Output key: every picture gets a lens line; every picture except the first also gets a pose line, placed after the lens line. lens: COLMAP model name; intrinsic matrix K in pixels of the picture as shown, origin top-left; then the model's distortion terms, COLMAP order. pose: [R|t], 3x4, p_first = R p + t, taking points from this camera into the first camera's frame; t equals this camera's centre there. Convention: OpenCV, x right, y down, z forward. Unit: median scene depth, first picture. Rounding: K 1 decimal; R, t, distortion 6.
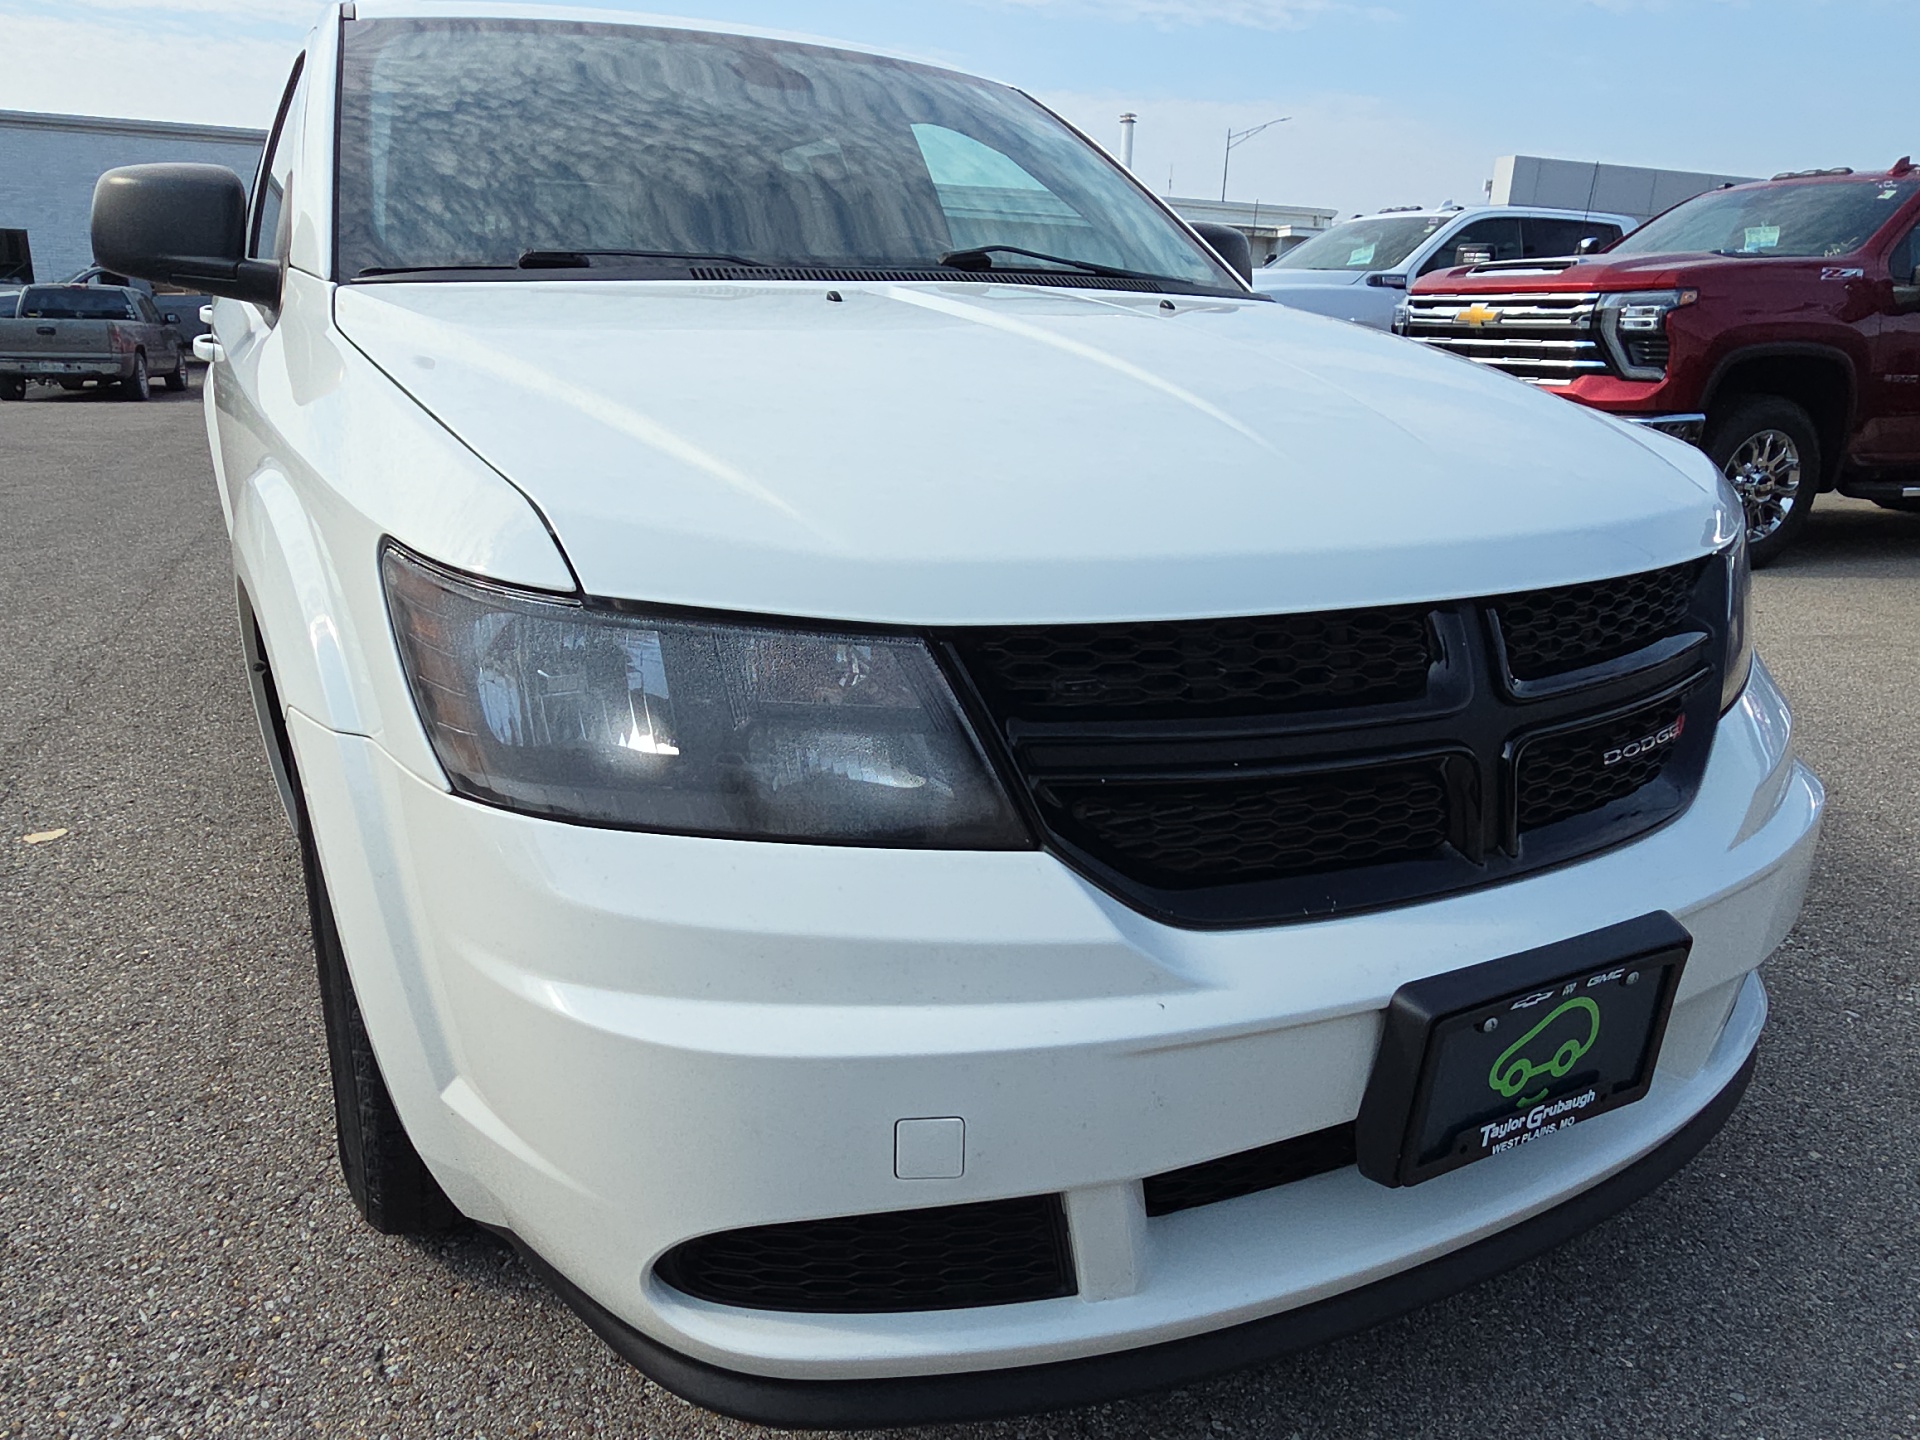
lens RADIAL K [[1340.8, 0, 952.7], [0, 1340.8, 746.1], [0, 0, 1]] dist [-0.002463, 0.005370]
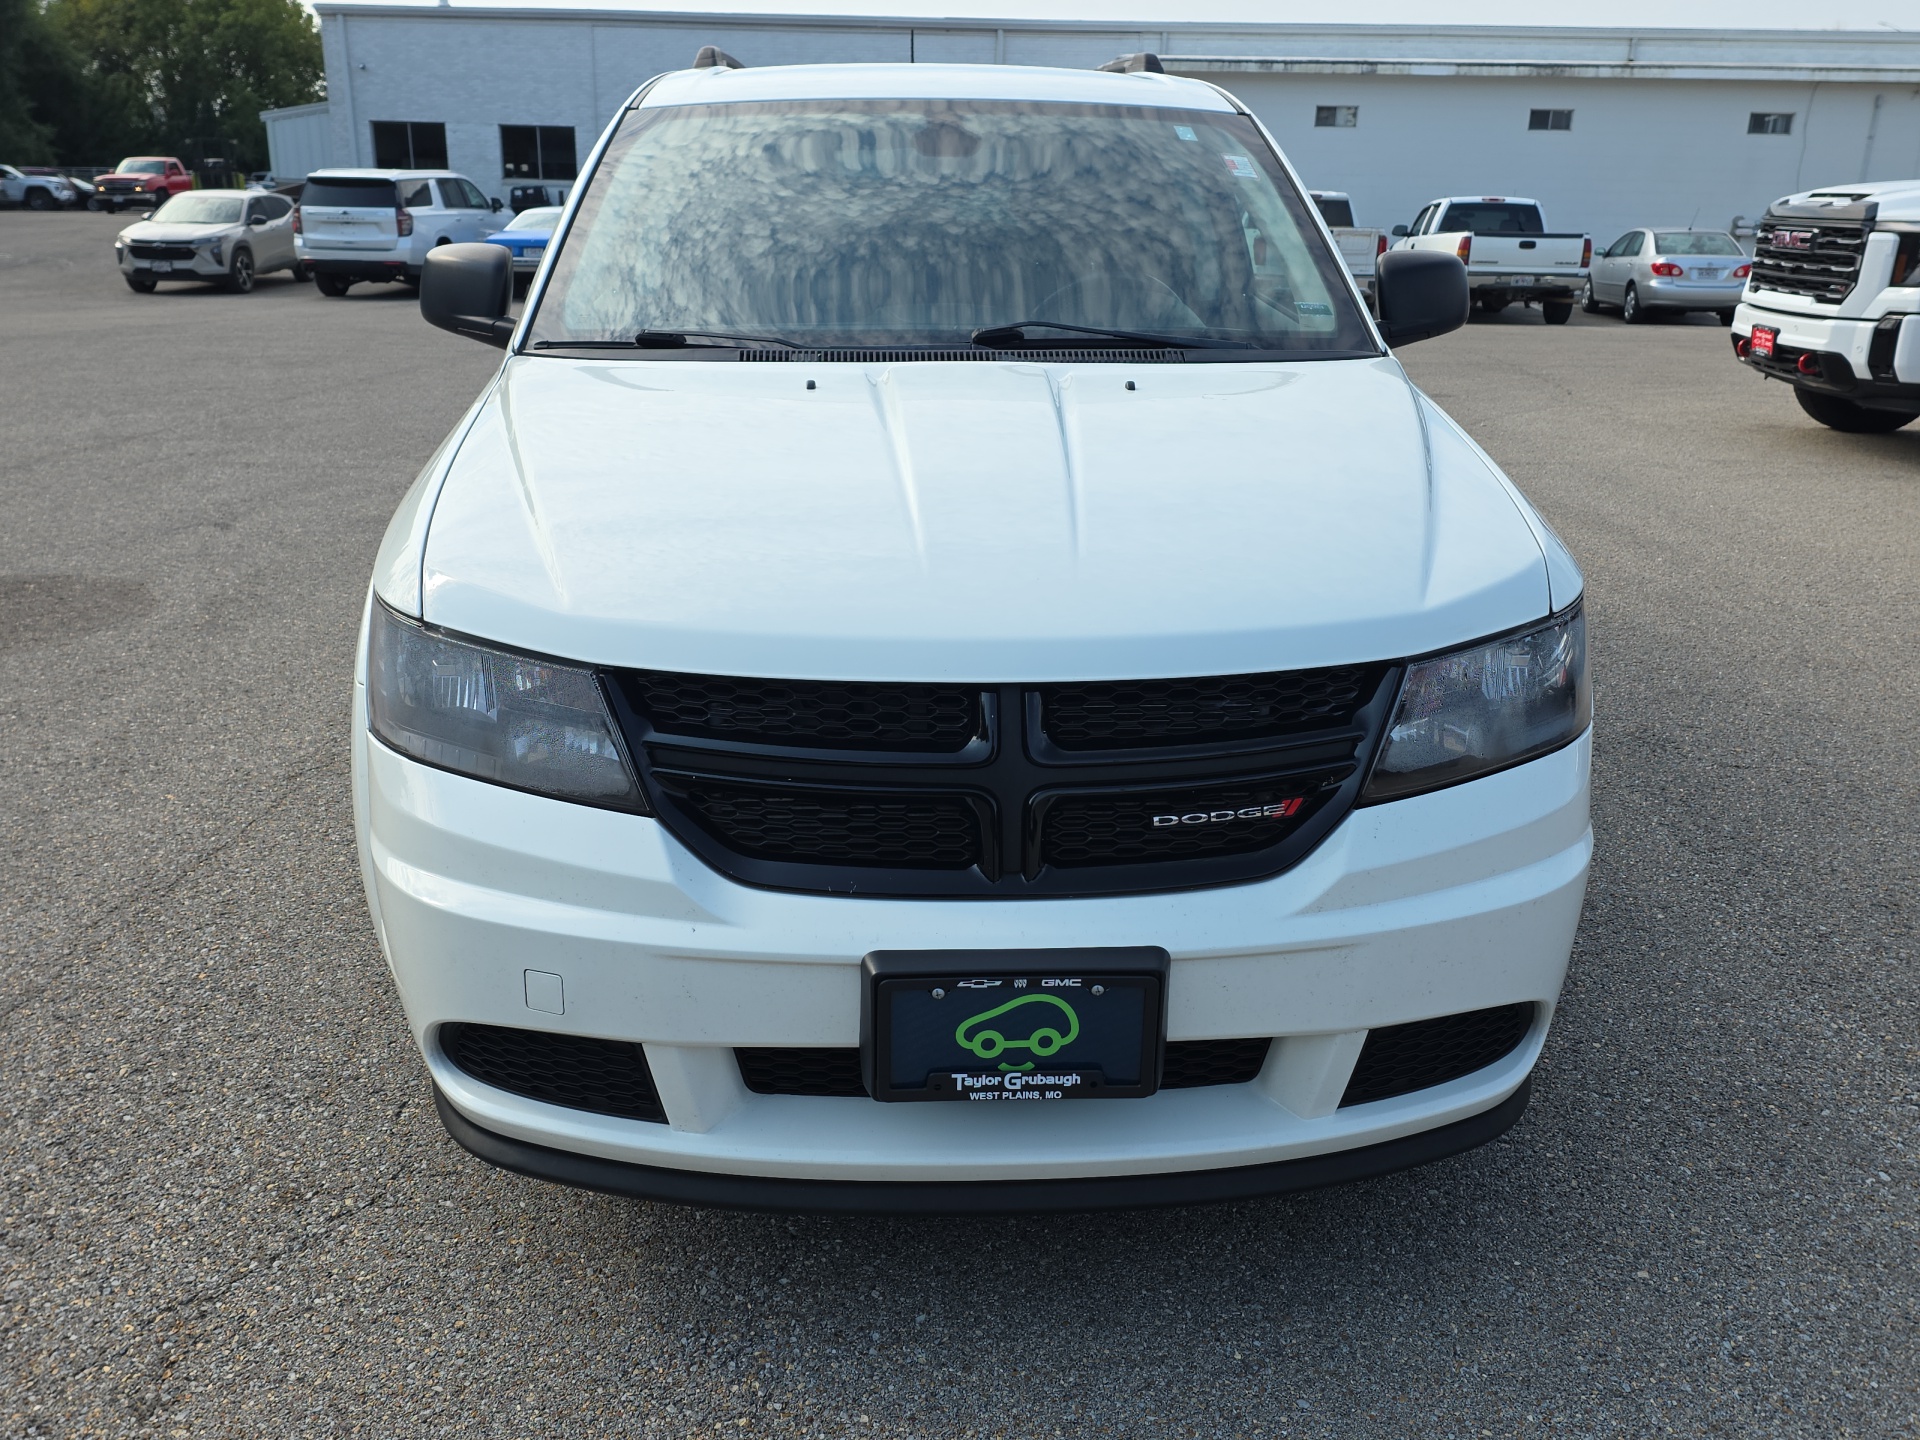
lens RADIAL K [[1570.4, 0, 960.0], [0, 1570.4, 720.0], [0, 0, 1]] dist [0.083479, -0.079964]
pose [[0.905783, 0.124628, -0.405000, 0.924562], [-0.122279, 0.991987, 0.031779, -0.109846], [0.405715, 0.020738, 0.913764, -0.415232]]
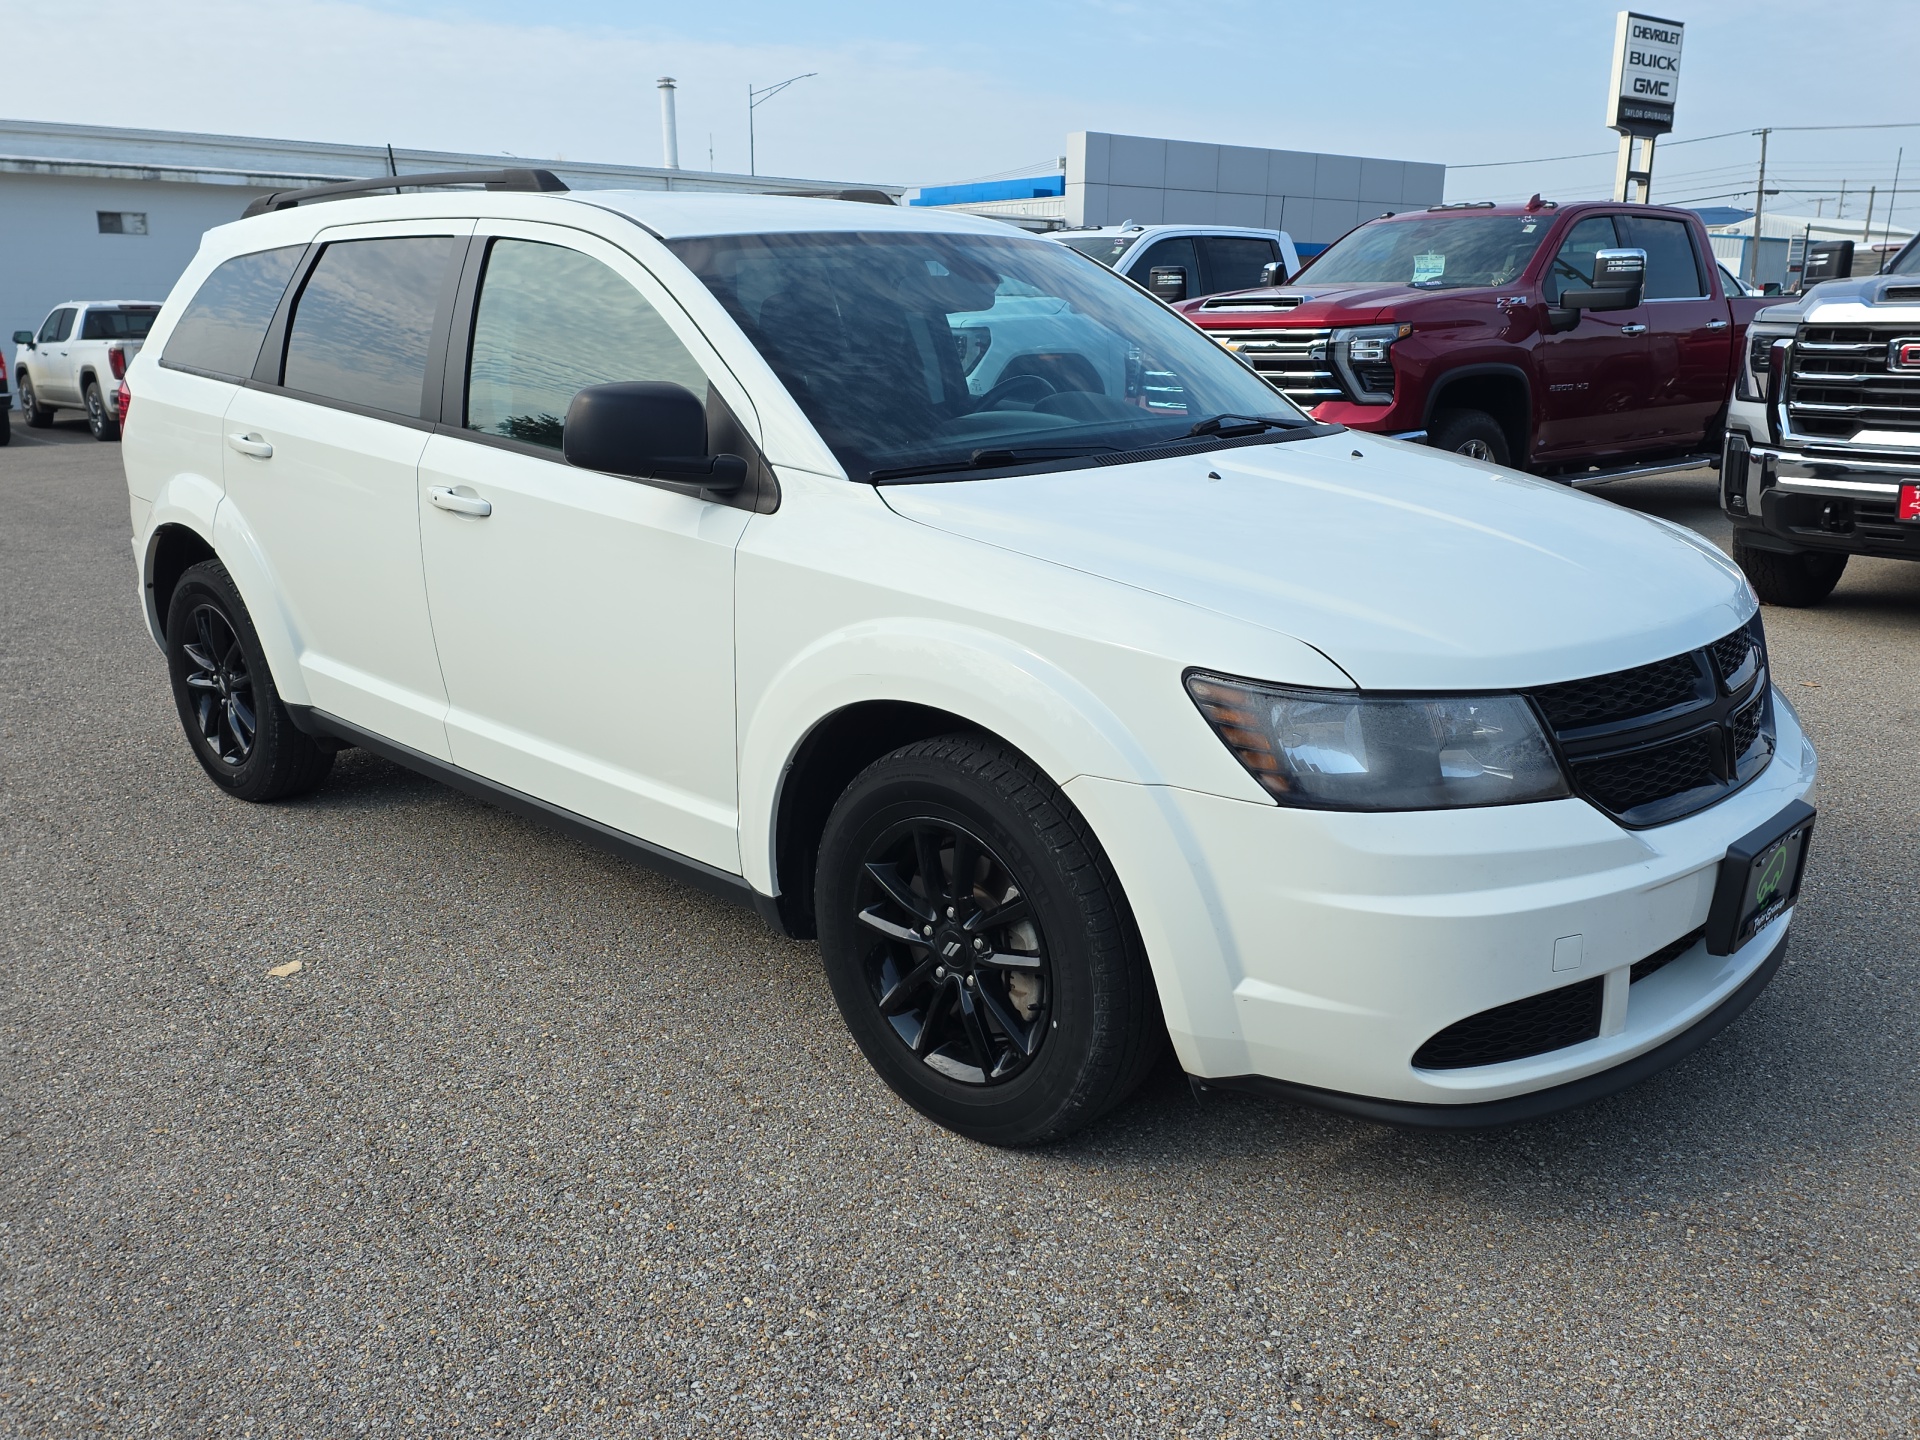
lens RADIAL K [[1570.4, 0, 960.0], [0, 1570.4, 720.0], [0, 0, 1]] dist [0.083479, -0.079964]
pose [[0.950749, -0.105208, 0.291560, -1.217517], [0.119225, 0.992393, -0.030683, -0.058284], [-0.286114, 0.063933, 0.956060, -0.801601]]
